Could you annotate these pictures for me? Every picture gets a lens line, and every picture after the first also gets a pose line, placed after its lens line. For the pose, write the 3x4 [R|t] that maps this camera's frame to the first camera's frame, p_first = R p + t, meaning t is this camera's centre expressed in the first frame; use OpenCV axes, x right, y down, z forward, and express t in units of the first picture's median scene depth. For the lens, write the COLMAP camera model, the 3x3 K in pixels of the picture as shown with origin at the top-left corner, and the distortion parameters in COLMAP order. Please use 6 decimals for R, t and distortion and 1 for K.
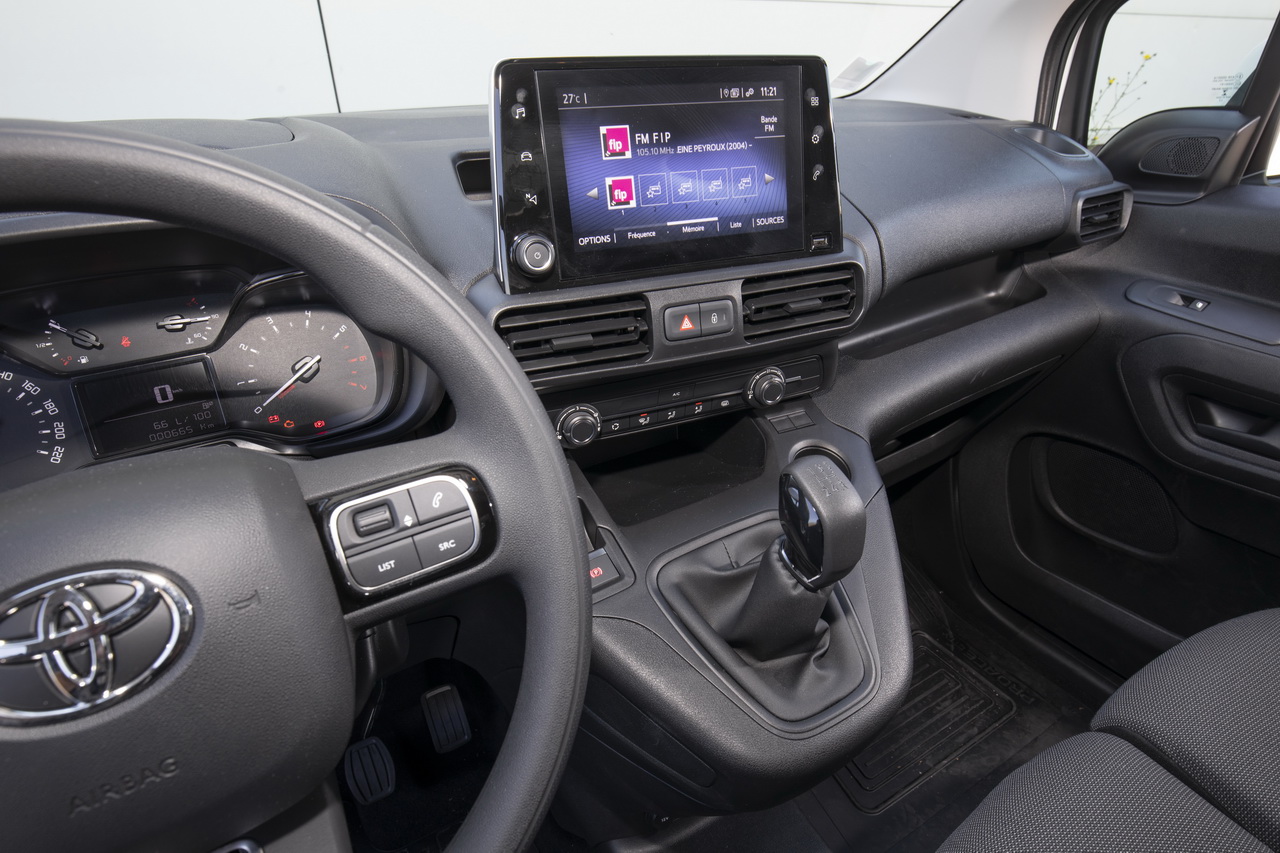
lens RADIAL K [[702.2, 0, 645.3], [0, 702.2, 435.1], [0, 0, 1]] dist [-0.025741, 0.003509]
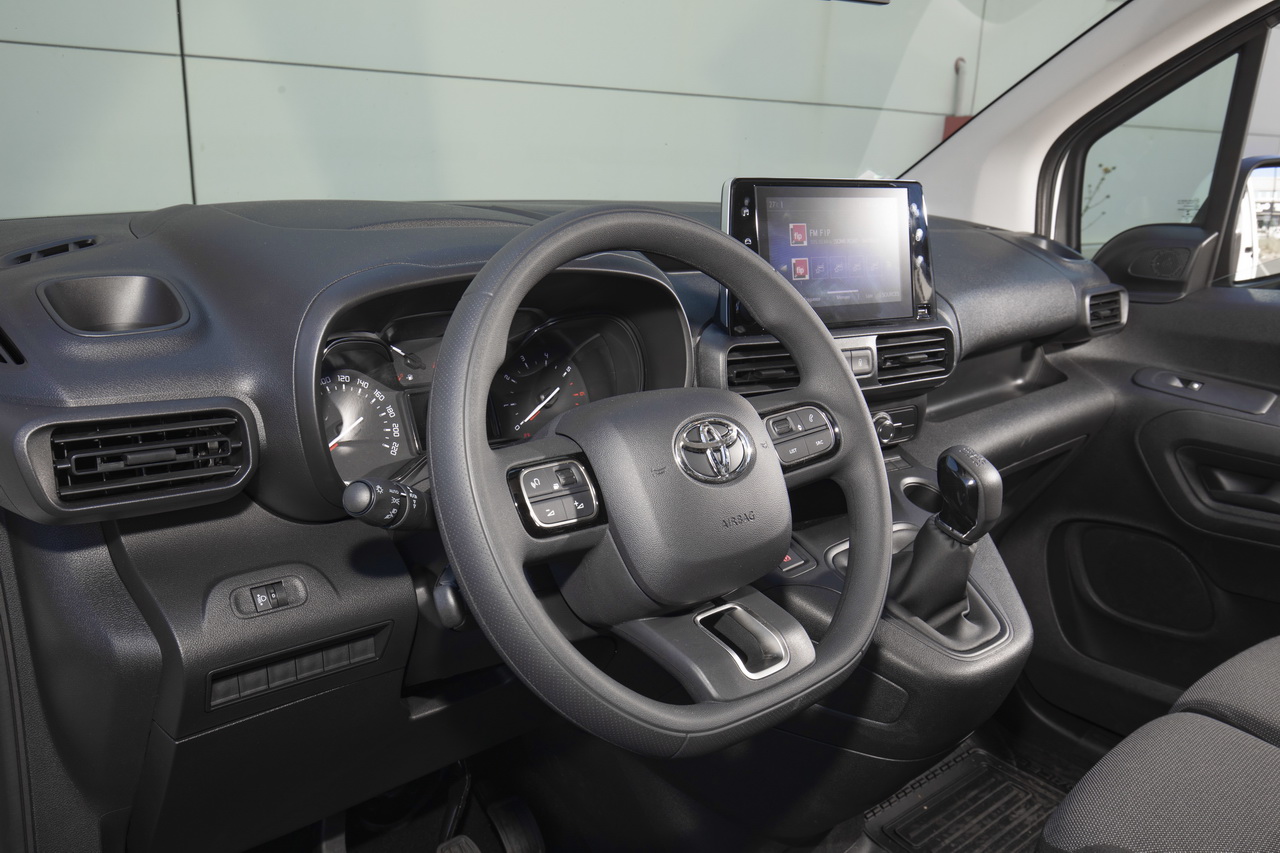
lens RADIAL K [[1085.8, 0, 639.4], [0, 1085.8, 426.4], [0, 0, 1]] dist [0.013273, 0.011177]
pose [[0.982452, 0.003548, 0.186480, -0.442178], [0.040637, 0.971728, -0.232580, 0.261514], [-0.182033, 0.236077, 0.954532, -0.543135]]
